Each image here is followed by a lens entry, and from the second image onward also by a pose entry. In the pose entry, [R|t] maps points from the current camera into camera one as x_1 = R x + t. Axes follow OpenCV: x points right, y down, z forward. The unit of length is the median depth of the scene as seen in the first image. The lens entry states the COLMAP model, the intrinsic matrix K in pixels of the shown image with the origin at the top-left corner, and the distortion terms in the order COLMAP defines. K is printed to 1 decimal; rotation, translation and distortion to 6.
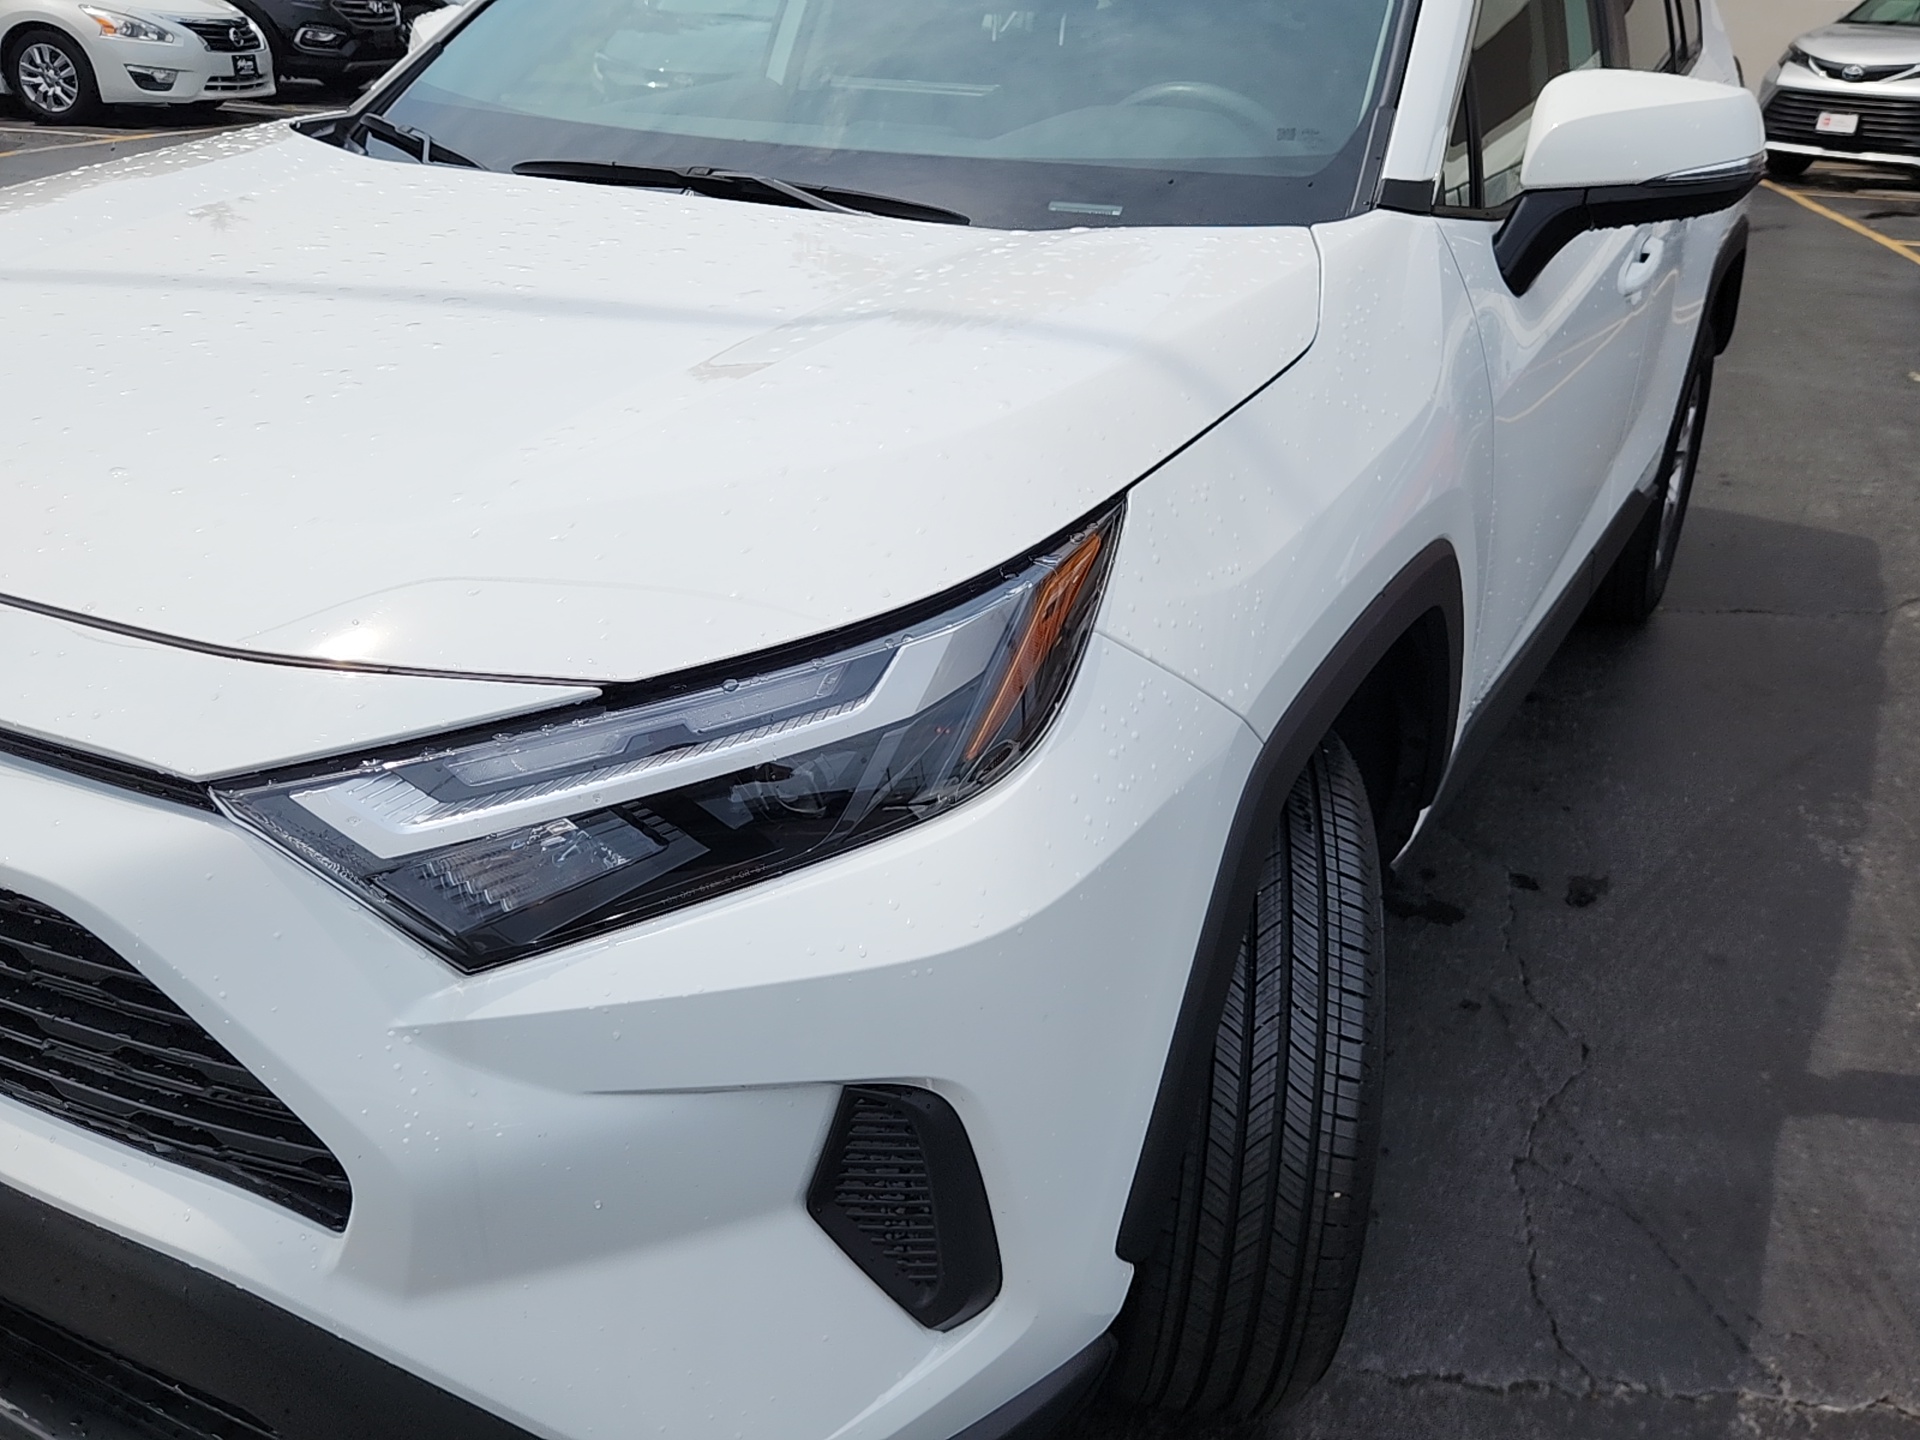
lens RADIAL K [[1651.3, 0, 960.0], [0, 1651.3, 720.0], [0, 0, 1]] dist [0.019119, 0.004489]
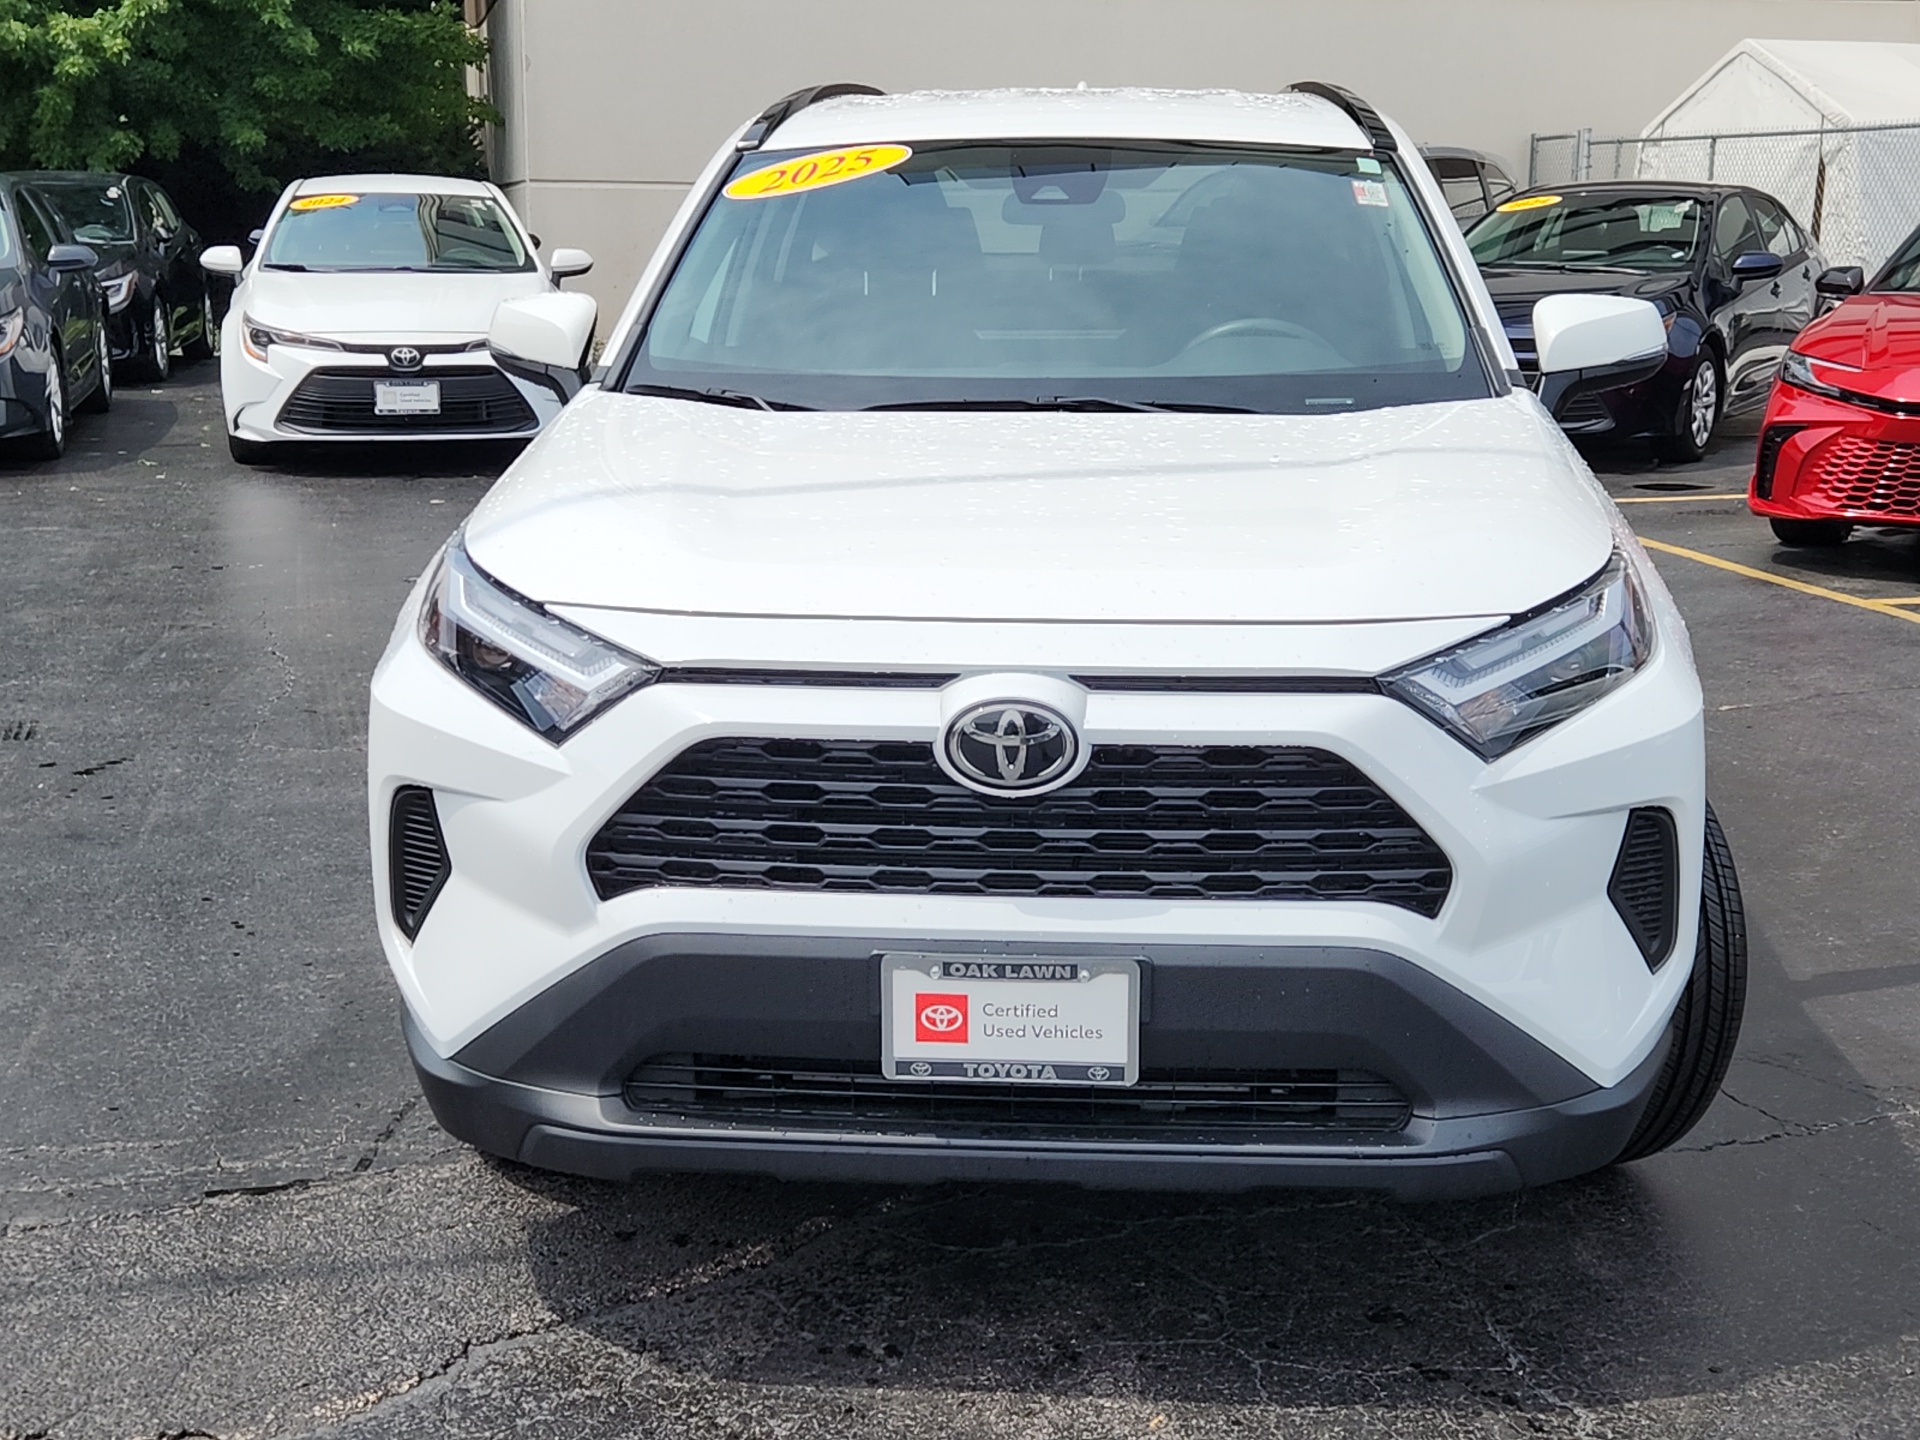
lens RADIAL K [[2558.6, 0, 960.0], [0, 2558.6, 720.0], [0, 0, 1]] dist [0.104897, -0.065844]
pose [[0.906759, -0.116085, 0.405355, -0.185957], [0.195813, 0.967334, -0.161001, 0.041861], [-0.373424, 0.225363, 0.899870, -0.135366]]
